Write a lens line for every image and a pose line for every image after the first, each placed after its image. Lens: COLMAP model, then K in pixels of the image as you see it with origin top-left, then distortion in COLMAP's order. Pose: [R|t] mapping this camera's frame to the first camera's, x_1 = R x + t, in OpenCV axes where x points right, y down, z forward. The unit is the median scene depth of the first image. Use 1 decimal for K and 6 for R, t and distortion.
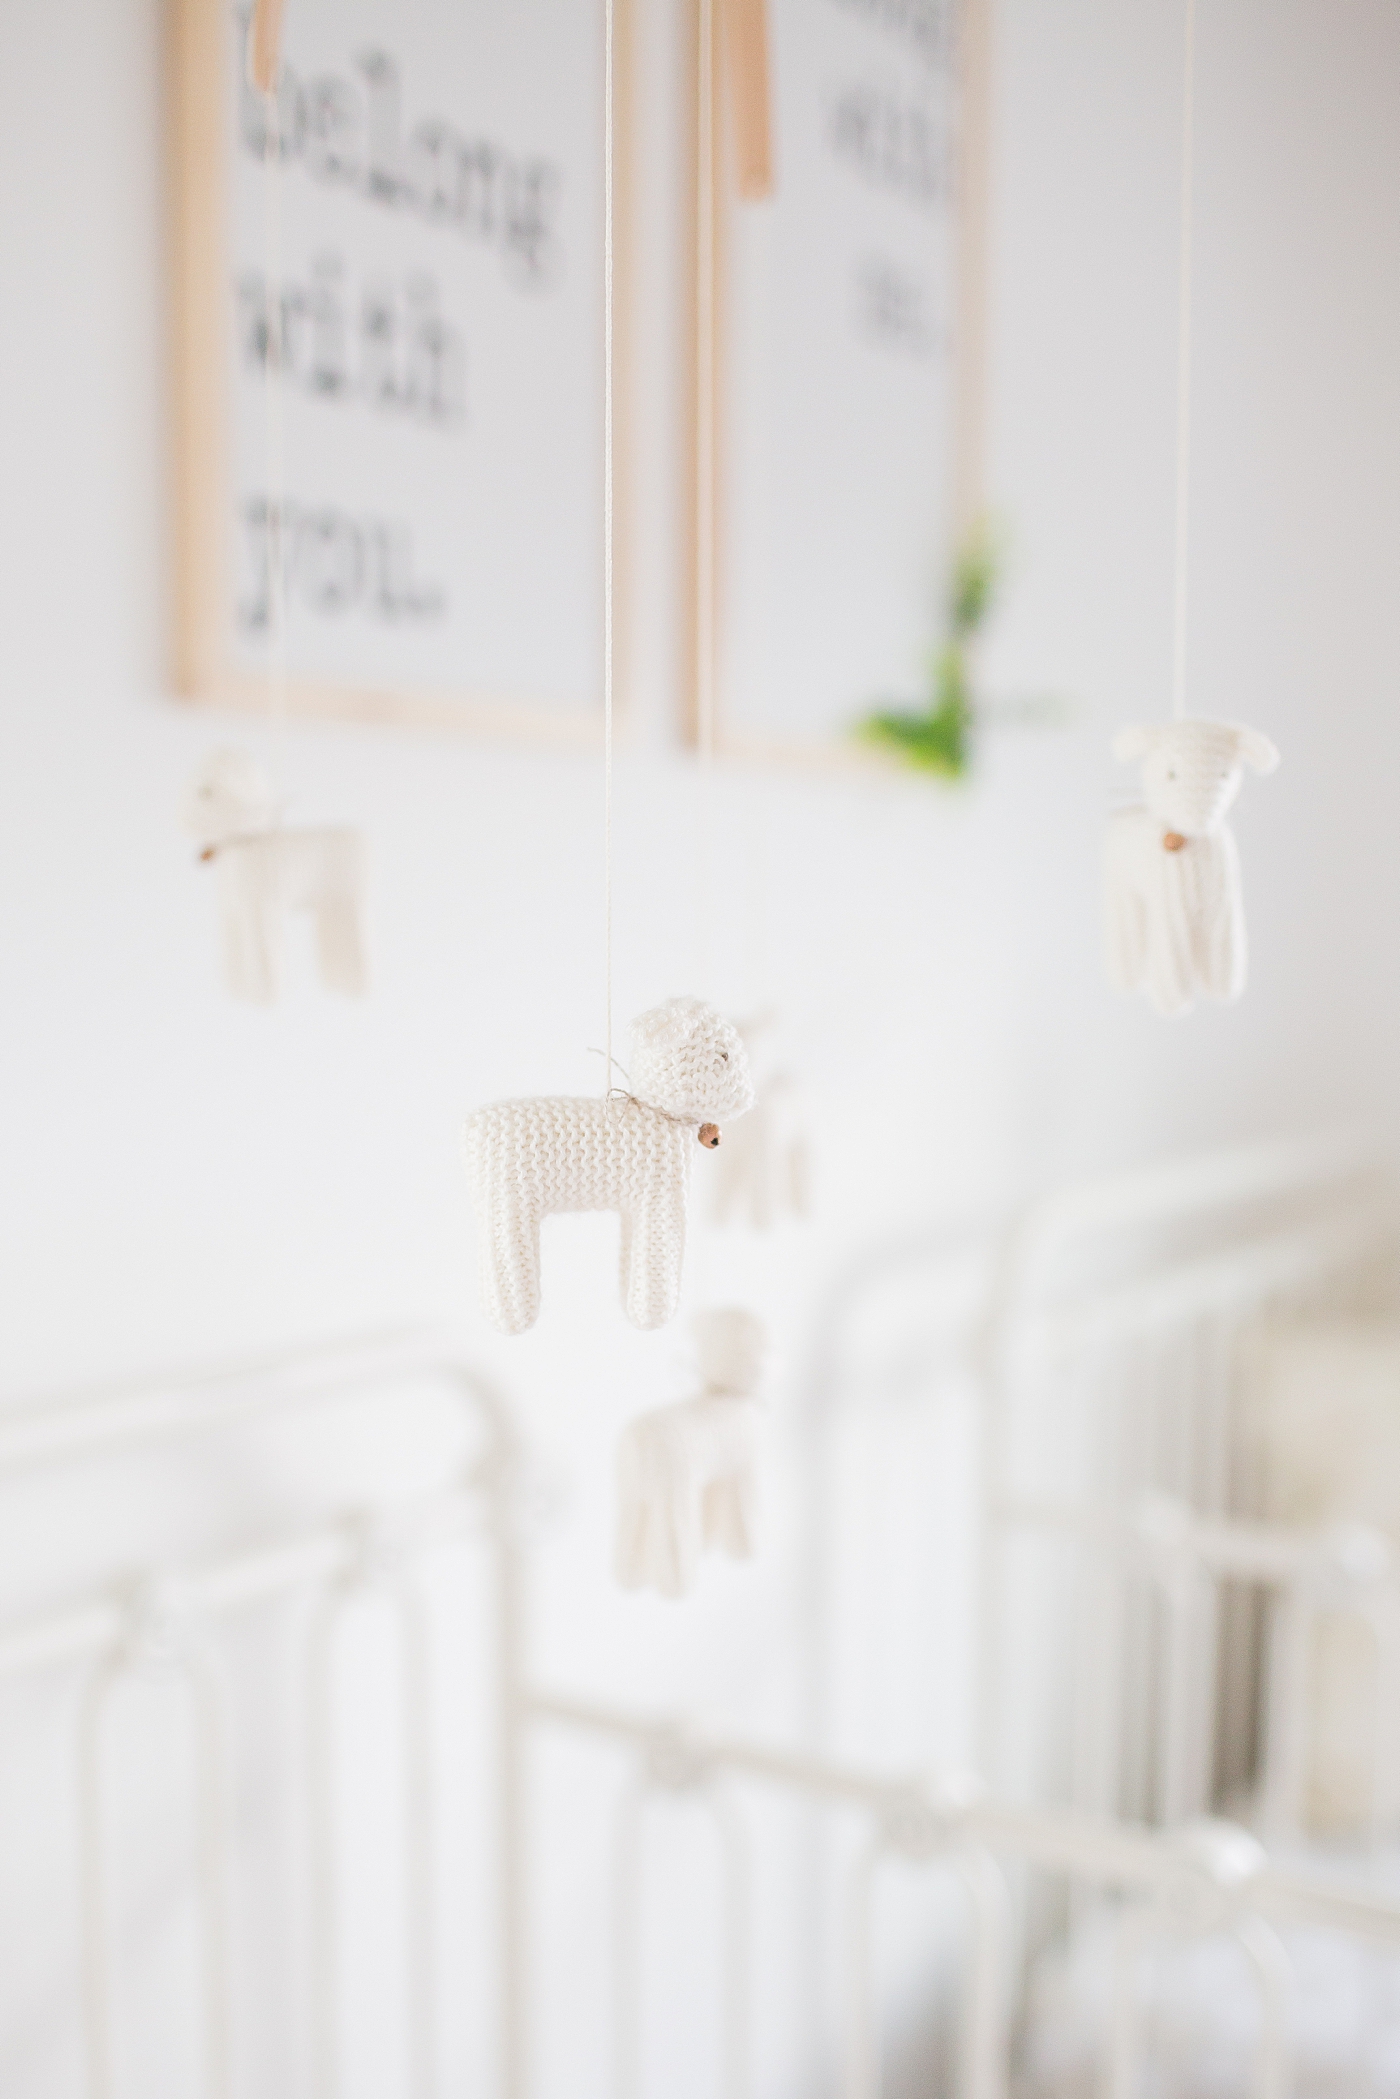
lens RADIAL K [[2153.2, 0, 646.5], [0, 2153.2, 1096.6], [0, 0, 1]] dist [0.005483, -0.000190]
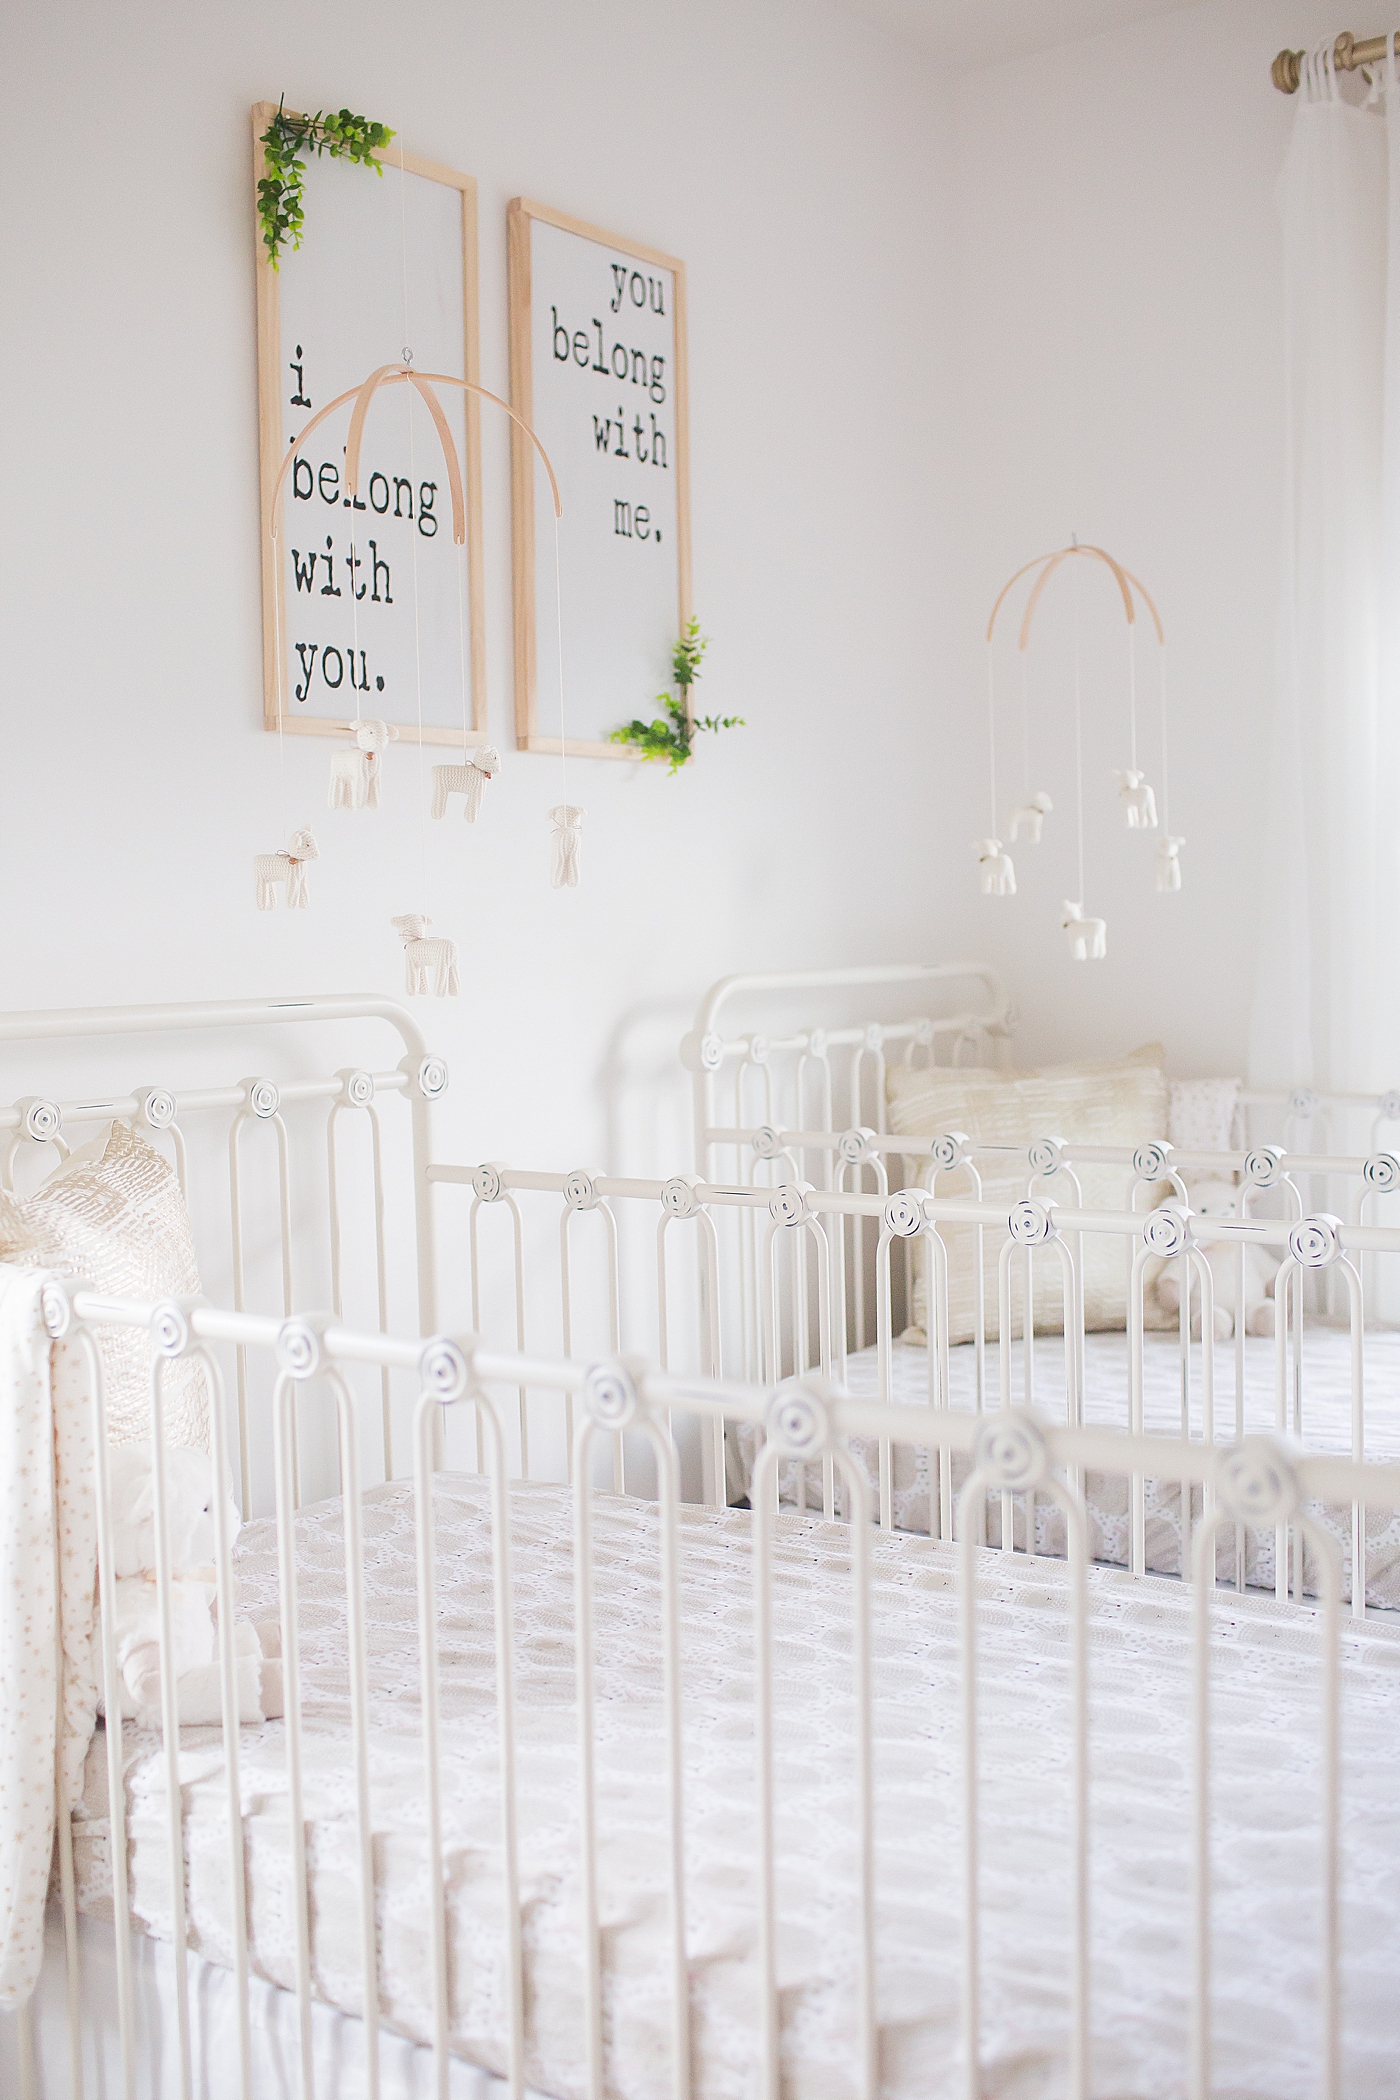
lens RADIAL K [[2074.7, 0, 701.4], [0, 2074.7, 1070.6], [0, 0, 1]] dist [-0.016108, 0.004420]
pose [[0.998284, -0.022227, -0.054177, 0.348925], [0.021292, 0.999615, -0.017770, 0.224128], [0.054551, 0.016585, 0.998373, -1.155874]]
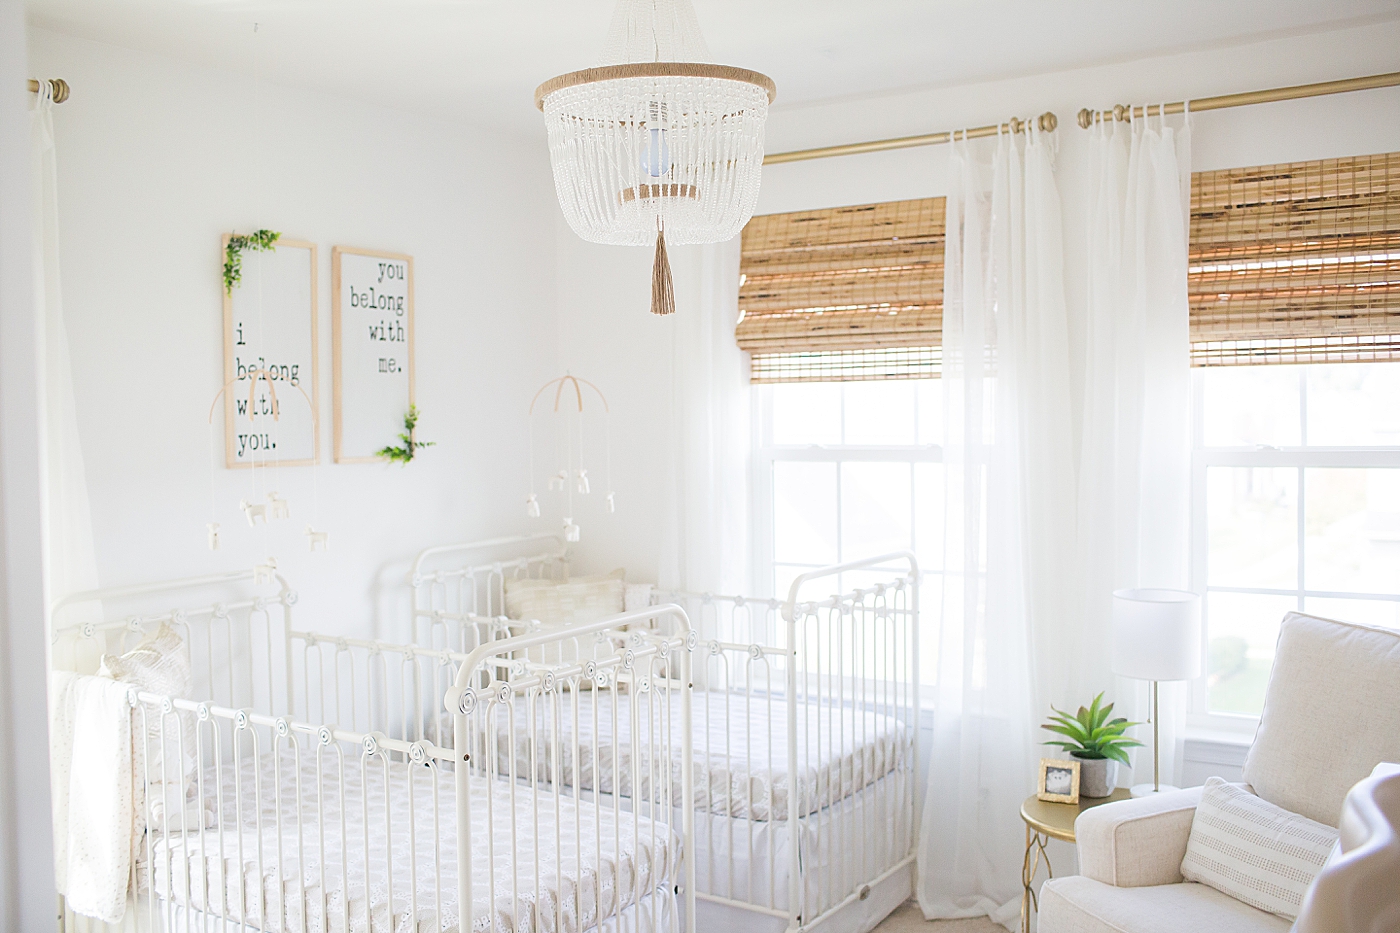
lens RADIAL K [[1414.5, 0, 700.0], [0, 1414.5, 466.5], [0, 0, 1]] dist [0.009756, 0.012720]
pose [[0.999646, -0.015129, -0.021889, 1.167502], [0.014686, 0.999687, -0.020238, -0.080802], [0.022189, 0.019909, 0.999556, -2.886832]]
